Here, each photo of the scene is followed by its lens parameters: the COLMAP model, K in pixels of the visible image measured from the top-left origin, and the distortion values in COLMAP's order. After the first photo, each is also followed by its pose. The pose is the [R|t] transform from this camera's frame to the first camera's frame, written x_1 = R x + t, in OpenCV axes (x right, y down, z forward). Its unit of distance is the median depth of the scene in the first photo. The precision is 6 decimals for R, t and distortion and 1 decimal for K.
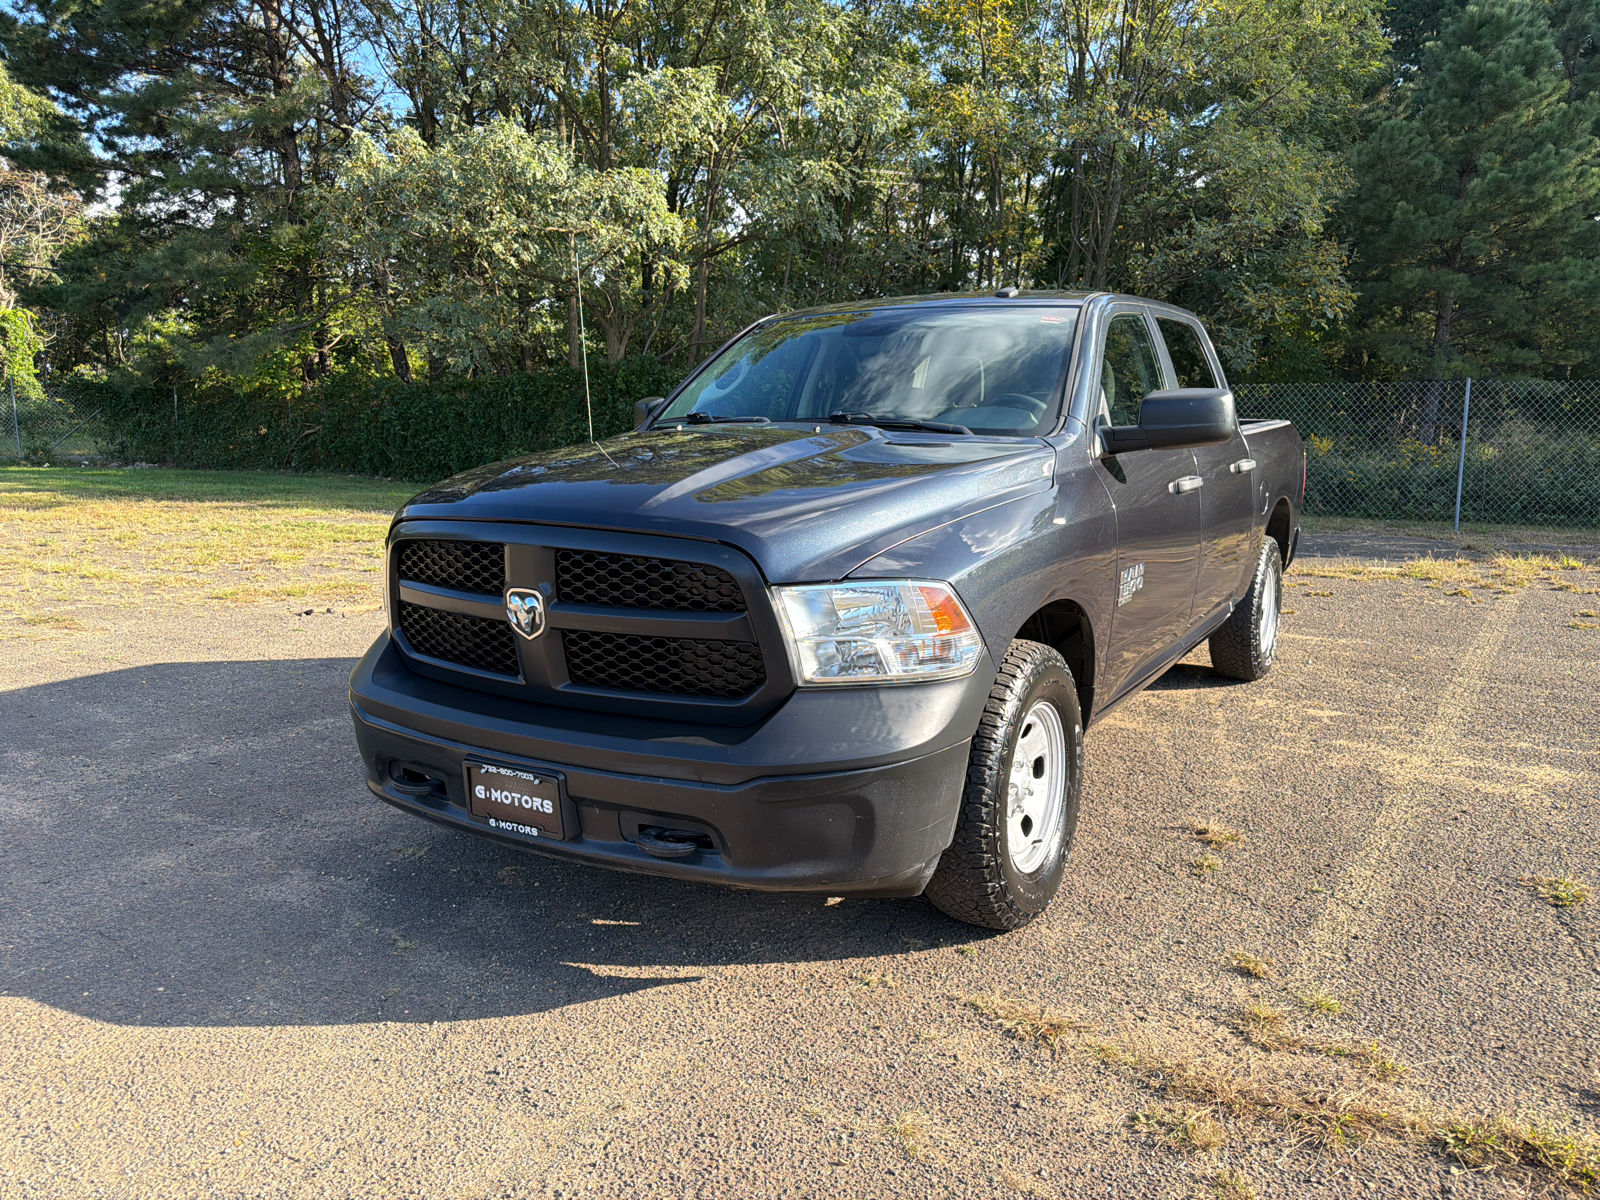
lens RADIAL K [[1131.2, 0, 800.7], [0, 1131.2, 597.8], [0, 0, 1]] dist [0.002136, -0.002586]
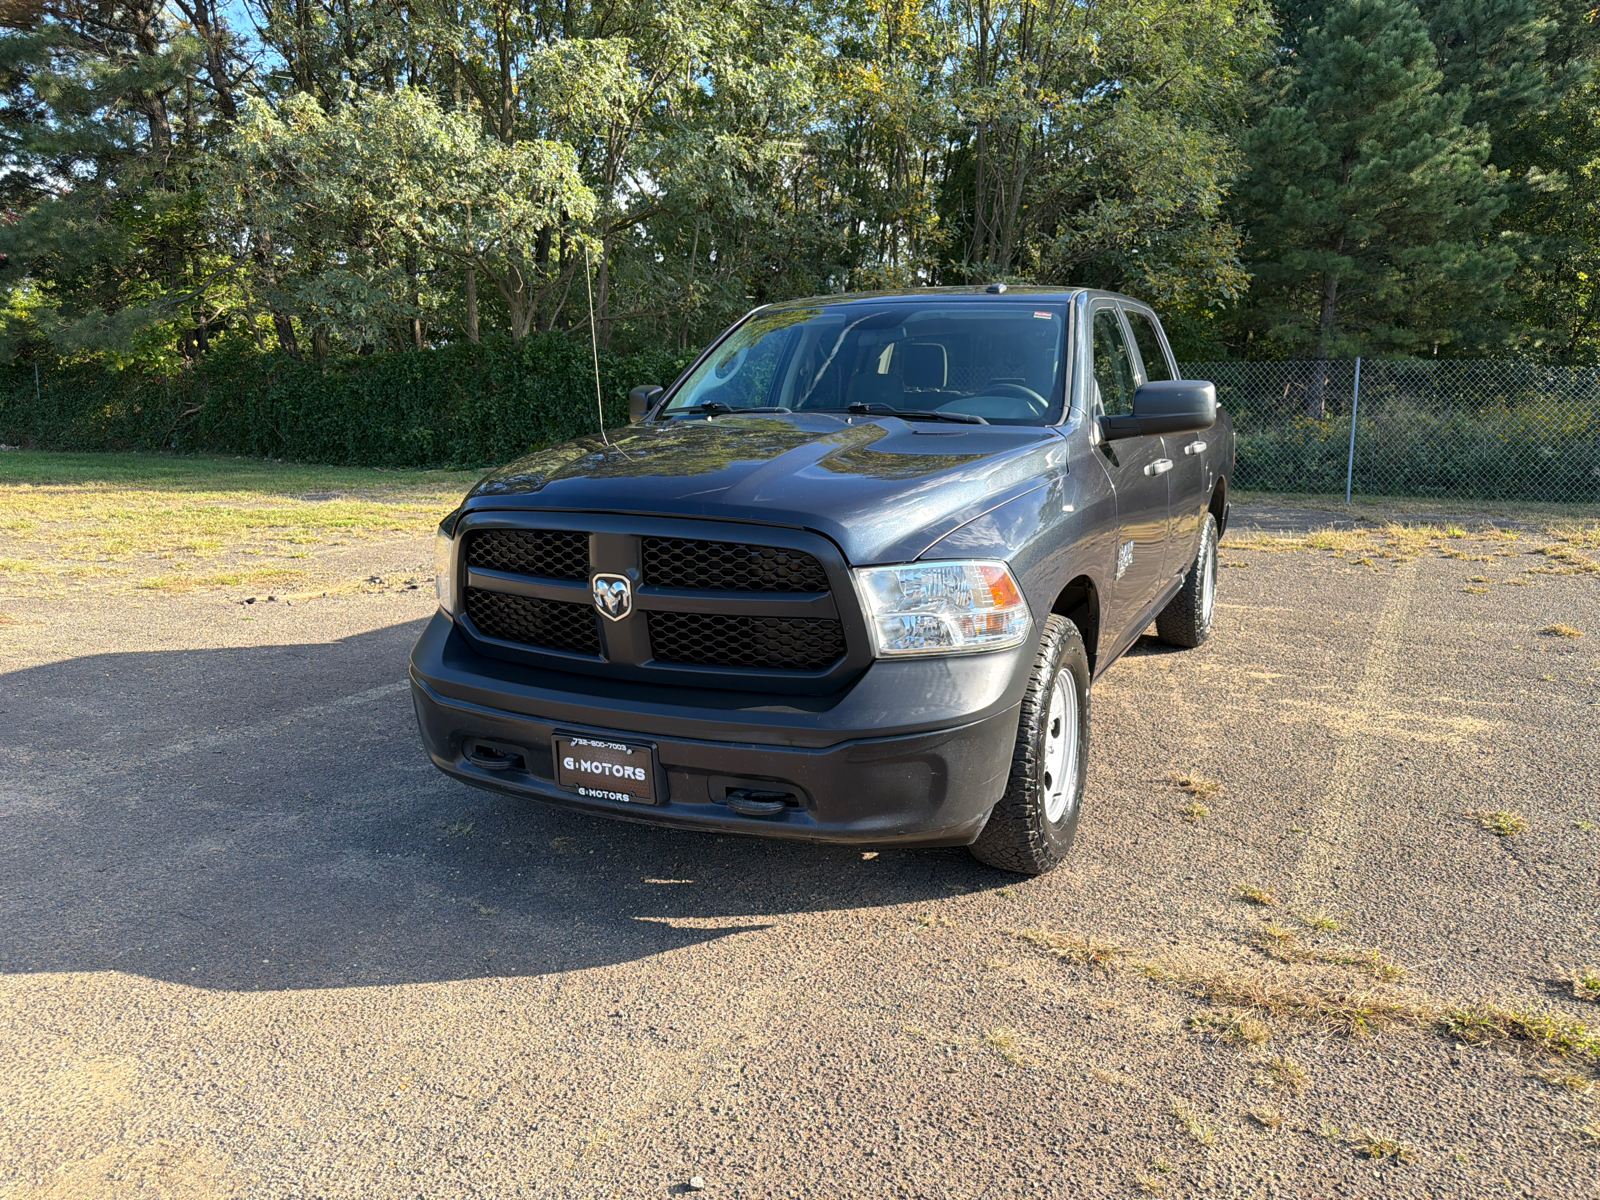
lens RADIAL K [[1144.8, 0, 799.3], [0, 1144.8, 601.4], [0, 0, 1]] dist [0.018951, -0.024682]
pose [[0.995345, -0.019309, 0.094423, -0.149775], [0.017206, 0.999587, 0.023033, -0.003475], [-0.094828, -0.021301, 0.995266, -0.089988]]
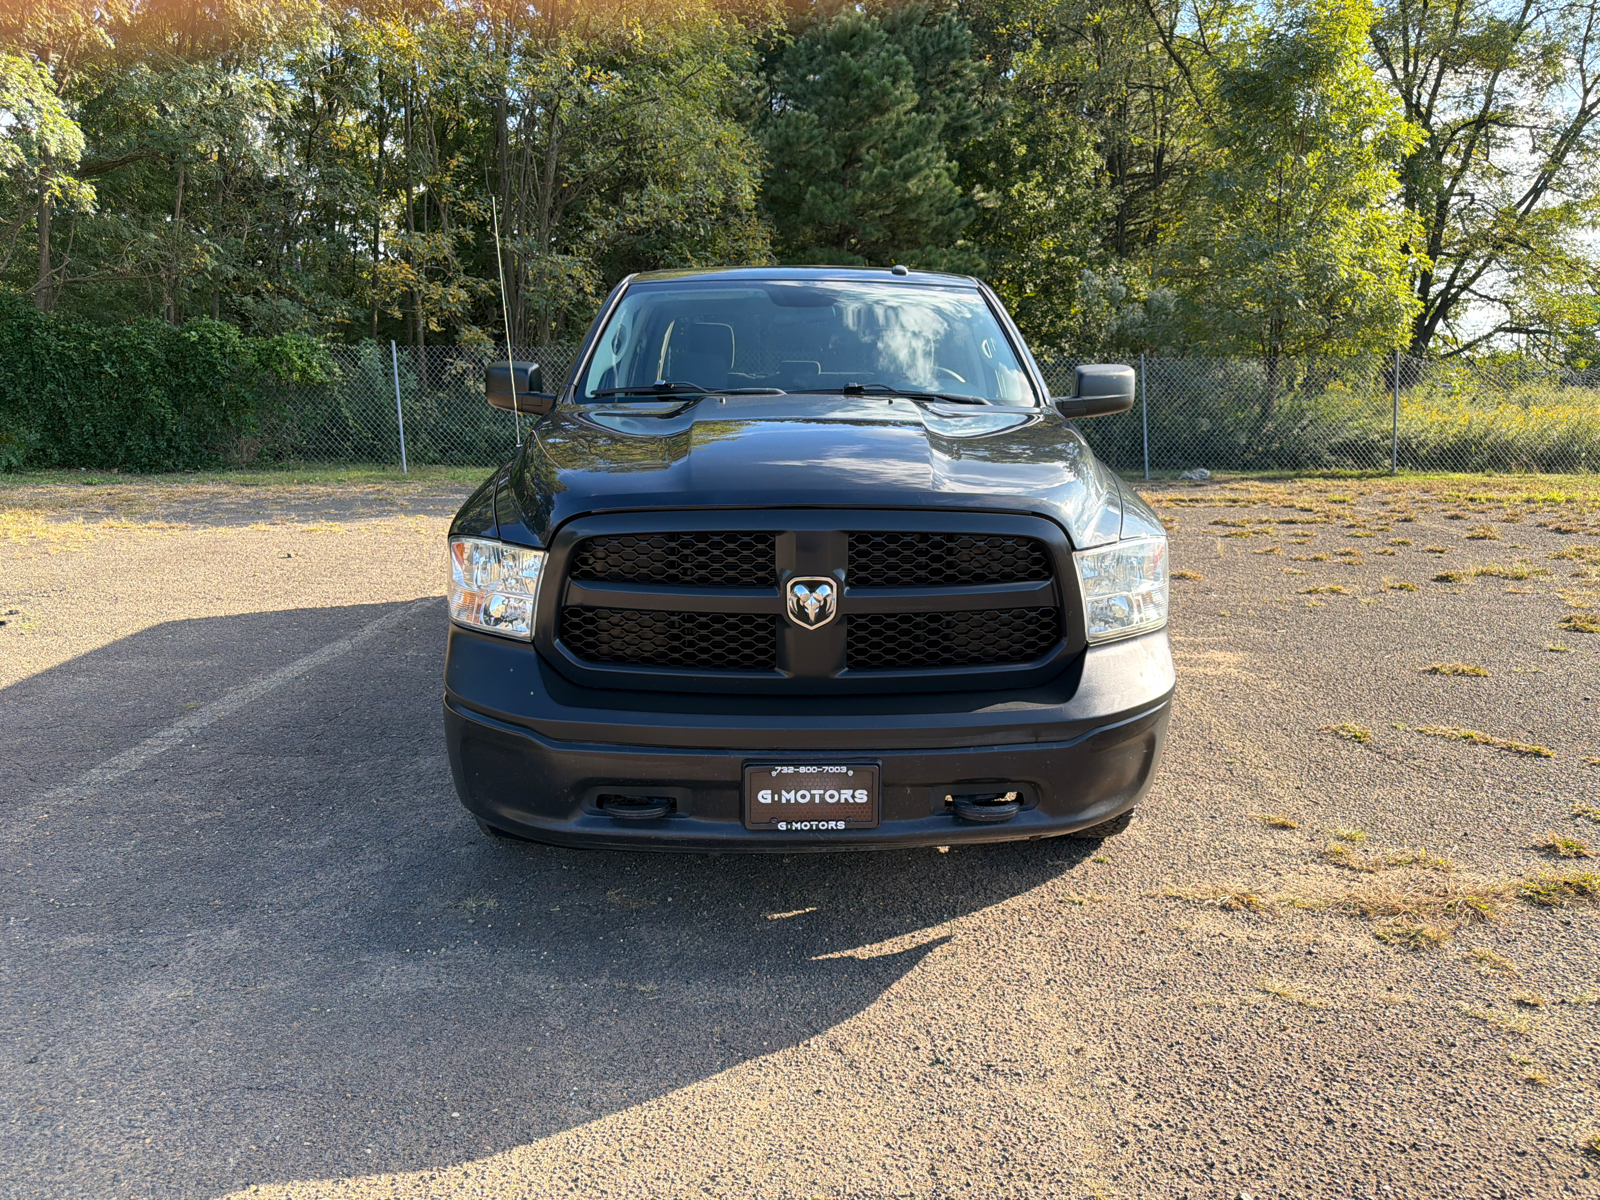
lens RADIAL K [[1138.9, 0, 799.3], [0, 1138.9, 607.6], [0, 0, 1]] dist [0.053836, -0.079022]
pose [[0.848013, -0.100354, 0.520387, -0.666469], [0.078174, 0.994853, 0.064462, -0.039540], [-0.524178, -0.013984, 0.851494, 0.166403]]
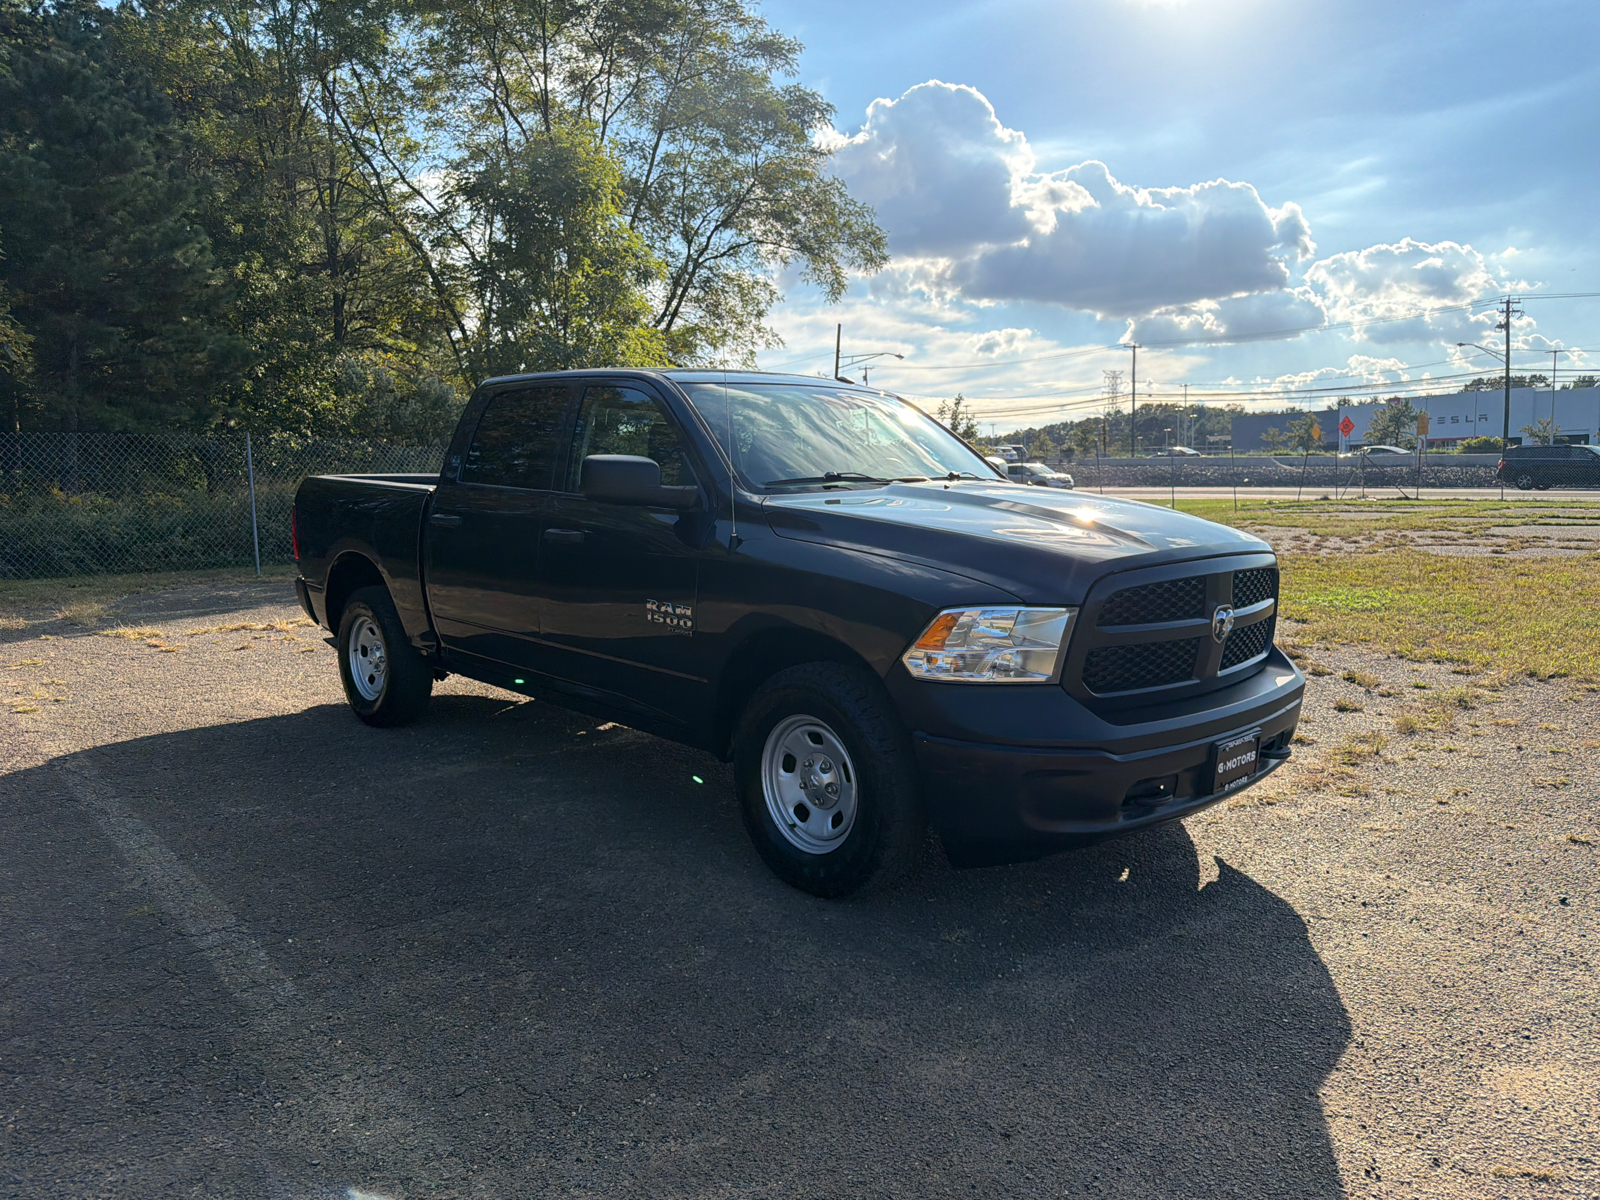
lens RADIAL K [[1138.9, 0, 799.3], [0, 1138.9, 607.6], [0, 0, 1]] dist [0.053836, -0.079022]
pose [[0.268944, -0.116454, 0.956090, -1.491954], [0.150564, 0.985543, 0.077688, -0.165825], [-0.951315, 0.123059, 0.282590, 0.967174]]
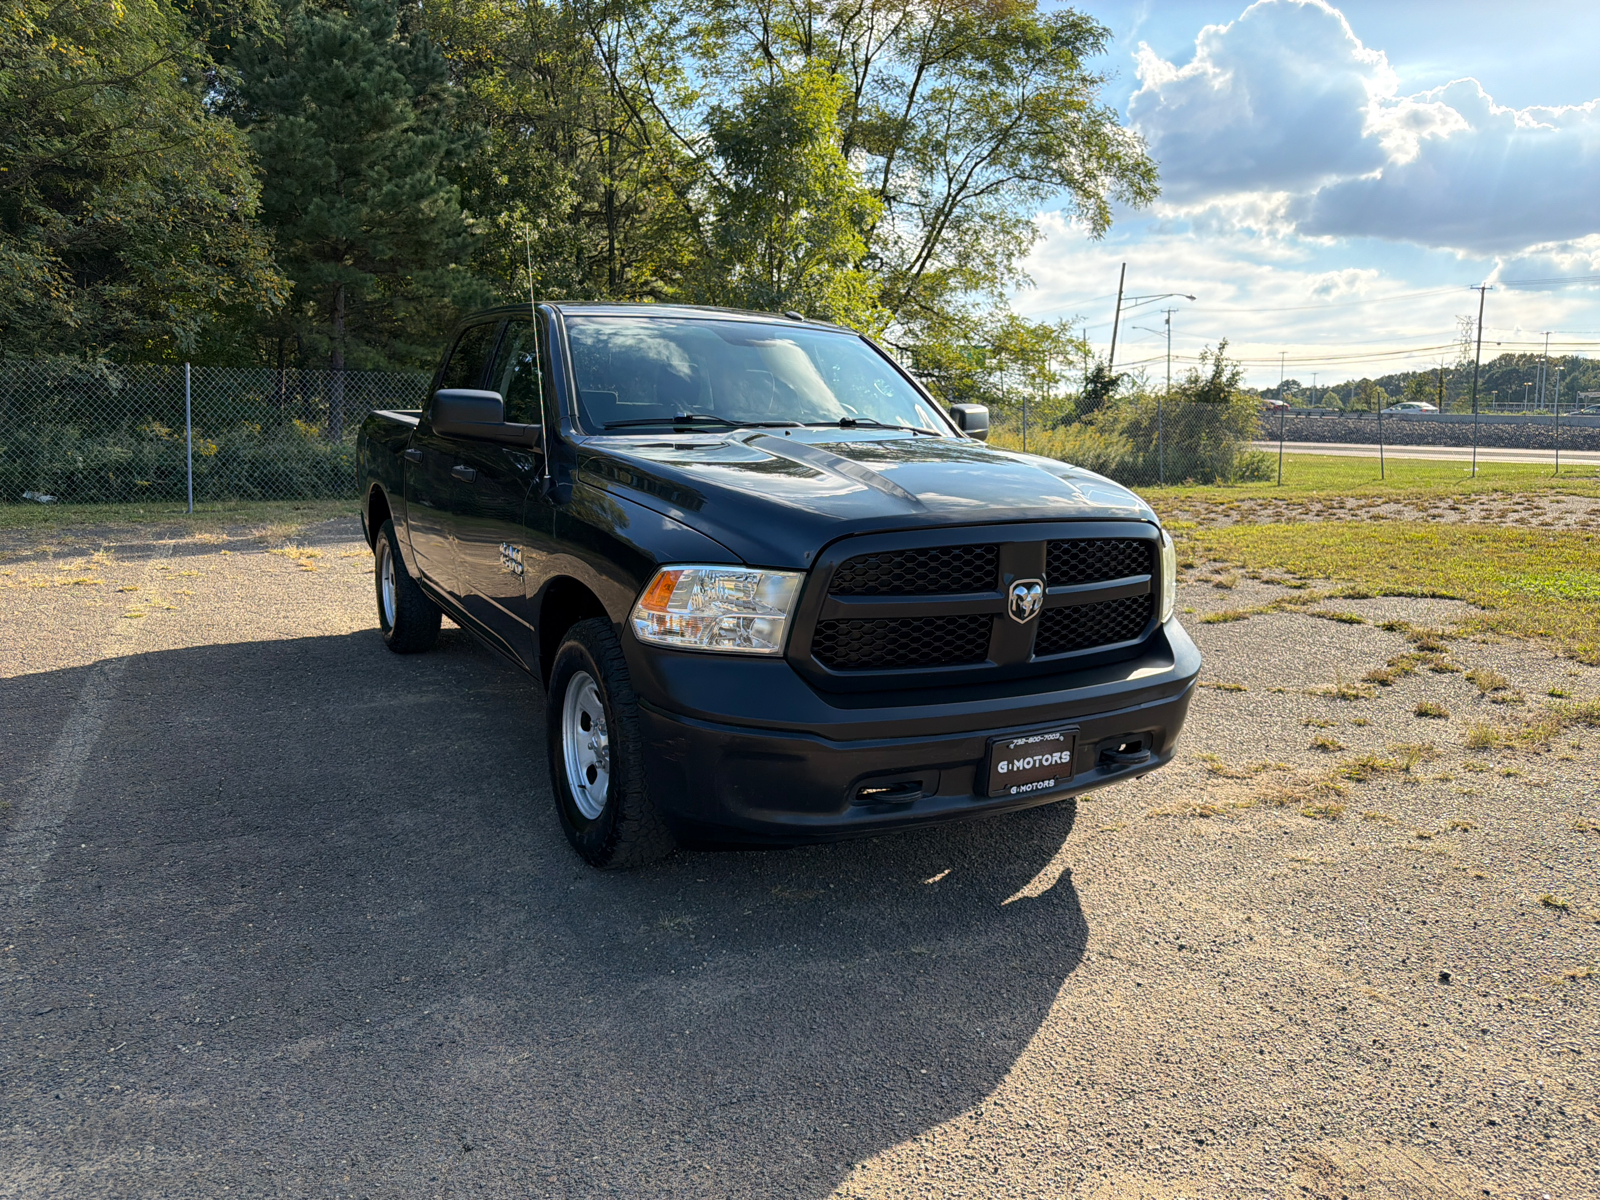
lens RADIAL K [[1147.3, 0, 795.9], [0, 1147.3, 596.3], [0, 0, 1]] dist [0.029645, -0.063404]
pose [[0.500657, -0.127389, 0.856221, -1.203843], [0.115070, 0.990129, 0.080027, -0.098254], [-0.857964, 0.058459, 0.510373, 0.535655]]
